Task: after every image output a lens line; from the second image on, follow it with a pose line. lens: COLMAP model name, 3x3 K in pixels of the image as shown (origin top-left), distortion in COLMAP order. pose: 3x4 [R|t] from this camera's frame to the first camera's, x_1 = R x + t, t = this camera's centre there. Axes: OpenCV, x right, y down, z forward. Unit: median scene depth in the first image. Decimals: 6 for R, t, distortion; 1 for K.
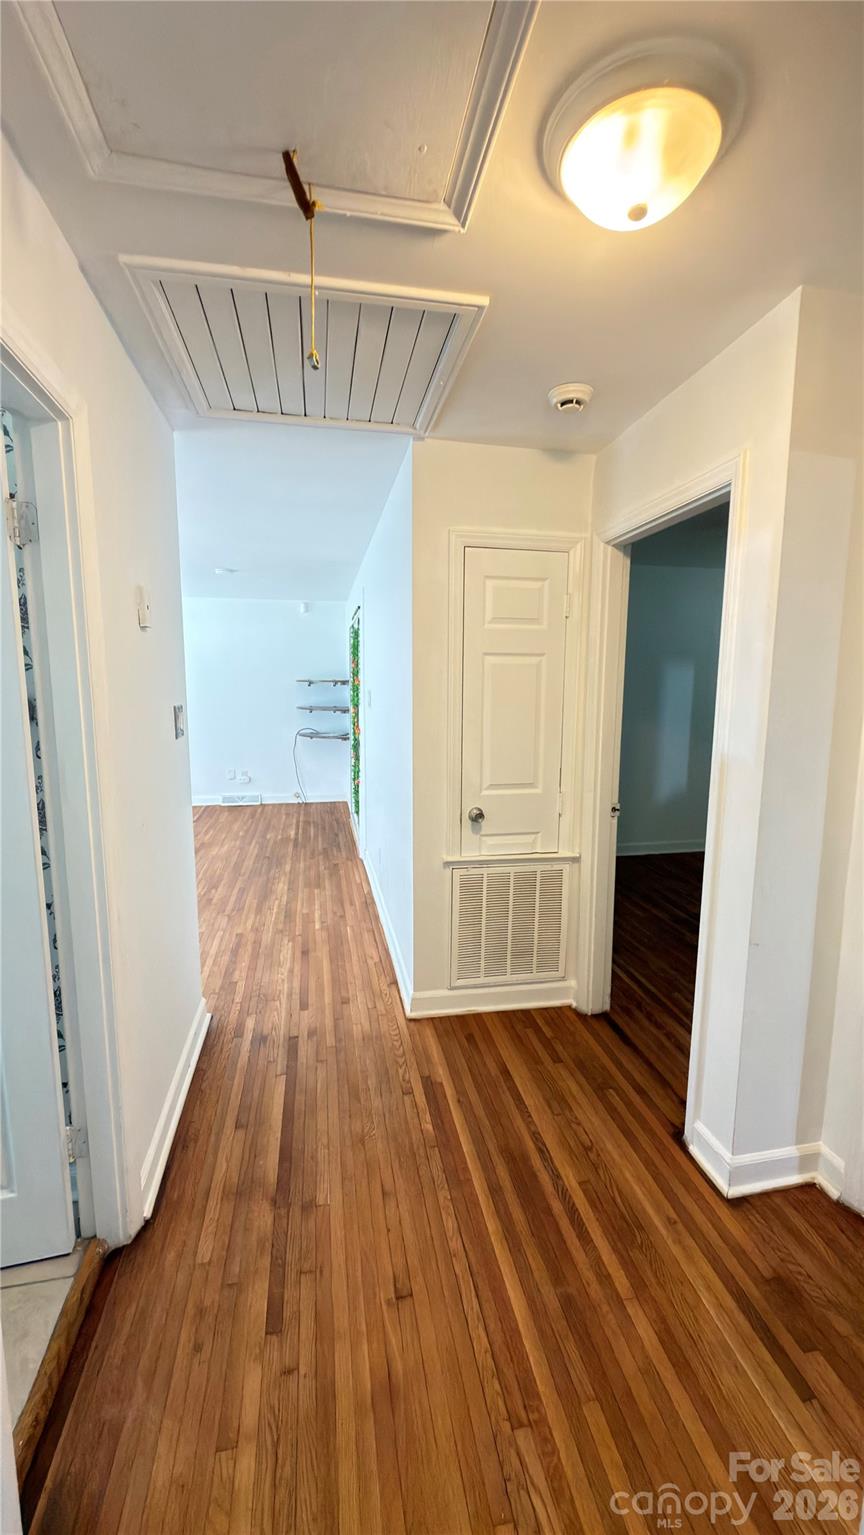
lens RADIAL K [[611.8, 0, 423.4], [0, 611.8, 761.1], [0, 0, 1]] dist [0.002366, 0.000930]
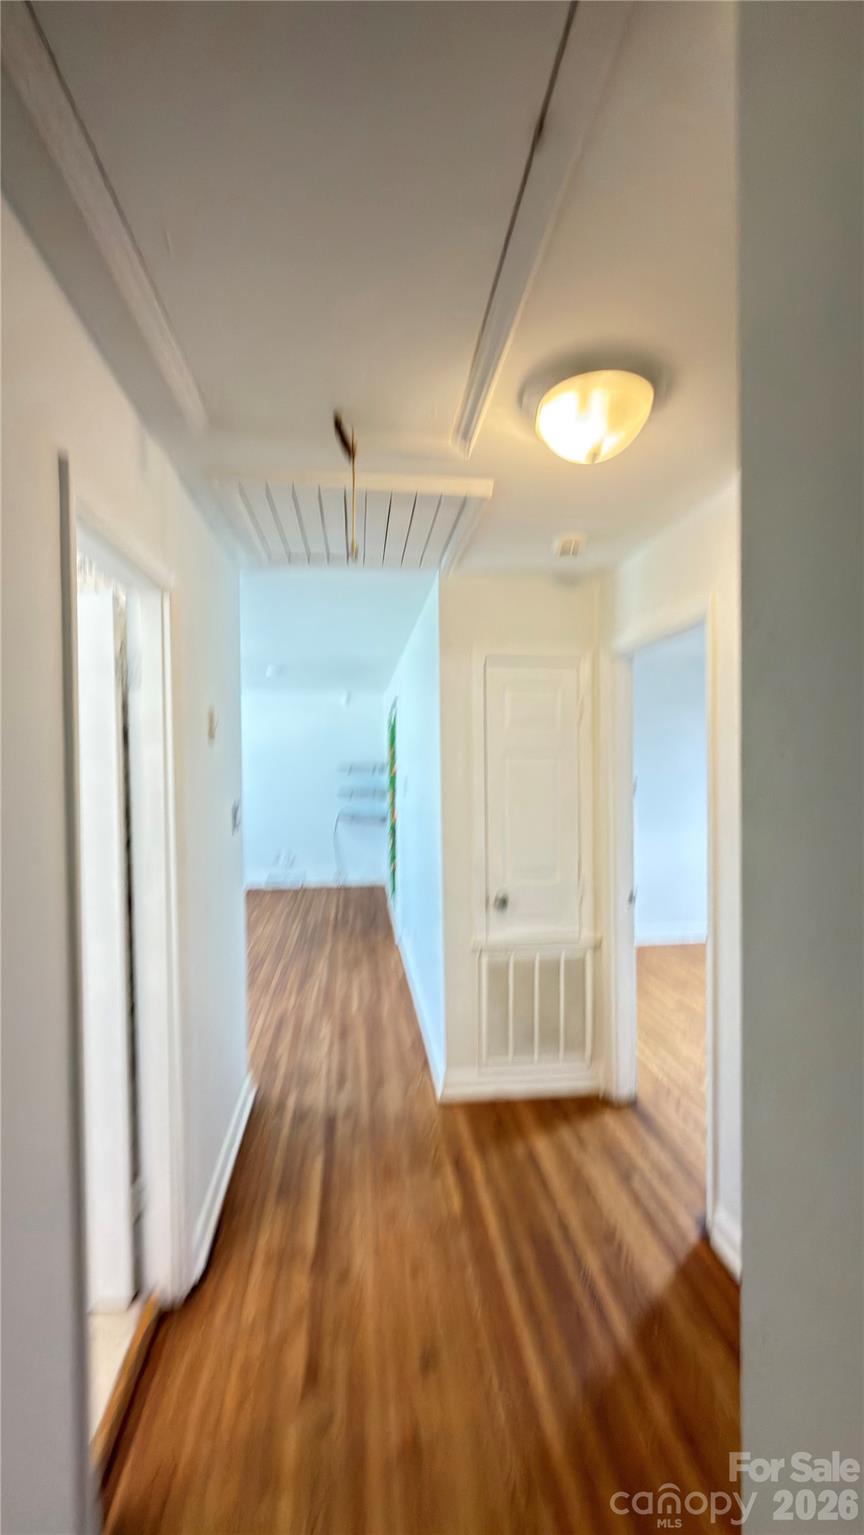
lens RADIAL K [[611.8, 0, 407.8], [0, 611.8, 764.9], [0, 0, 1]] dist [0.002366, 0.000930]
pose [[0.995926, -0.013785, -0.089115, 0.025649], [0.003004, 0.992769, -0.120001, -0.025440], [0.090125, 0.119244, 0.988766, -0.125351]]
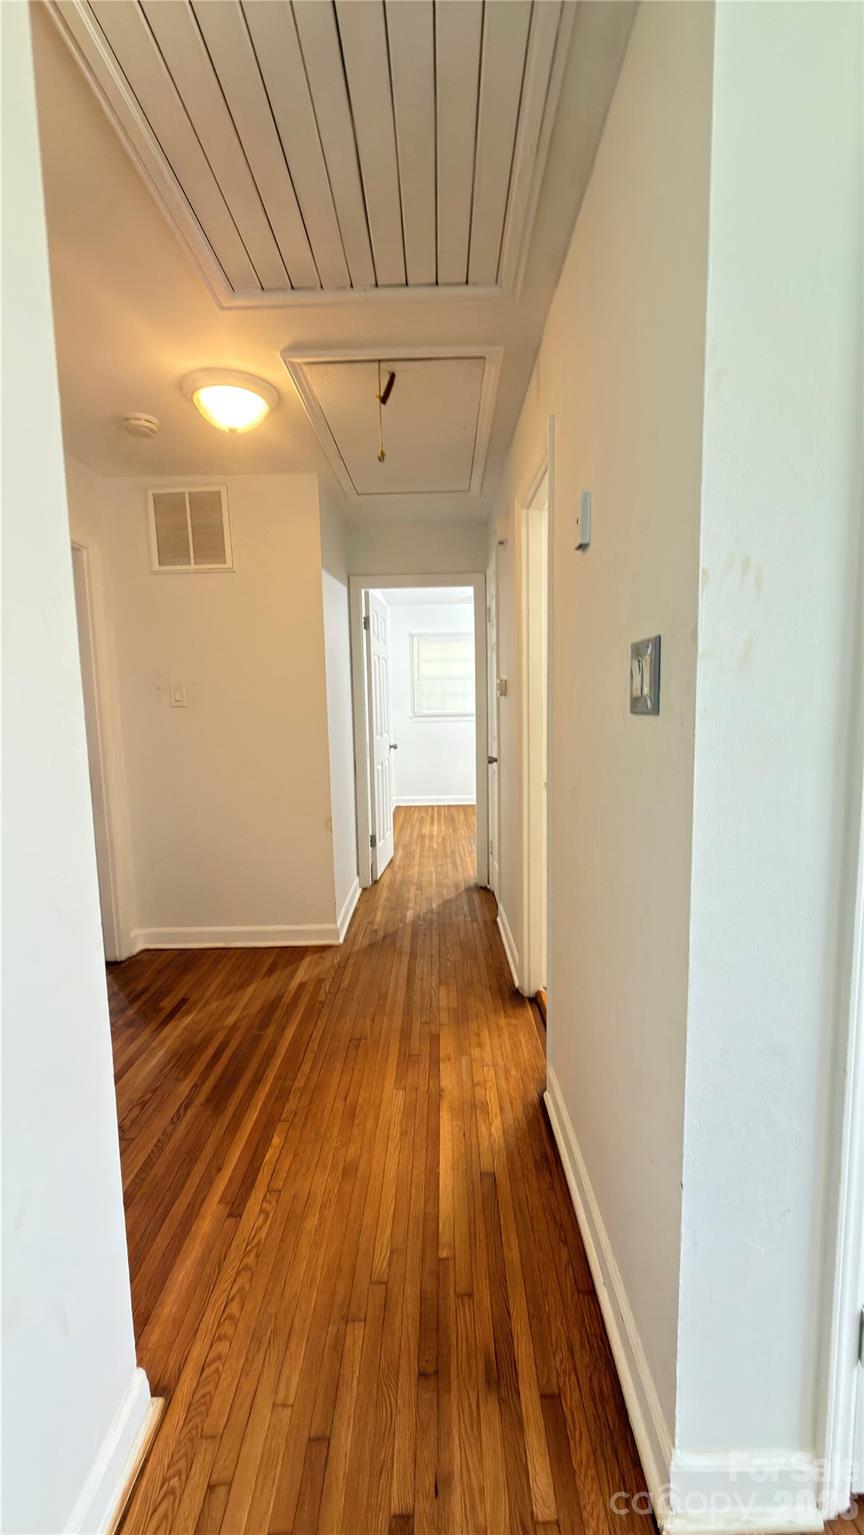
lens RADIAL K [[611.8, 0, 436.7], [0, 611.8, 772.0], [0, 0, 1]] dist [0.002366, 0.000930]
pose [[-0.983988, -0.003267, 0.178207, -0.343532], [0.040524, 0.969547, 0.241528, -0.114593], [-0.173569, 0.244883, -0.953890, 1.527100]]
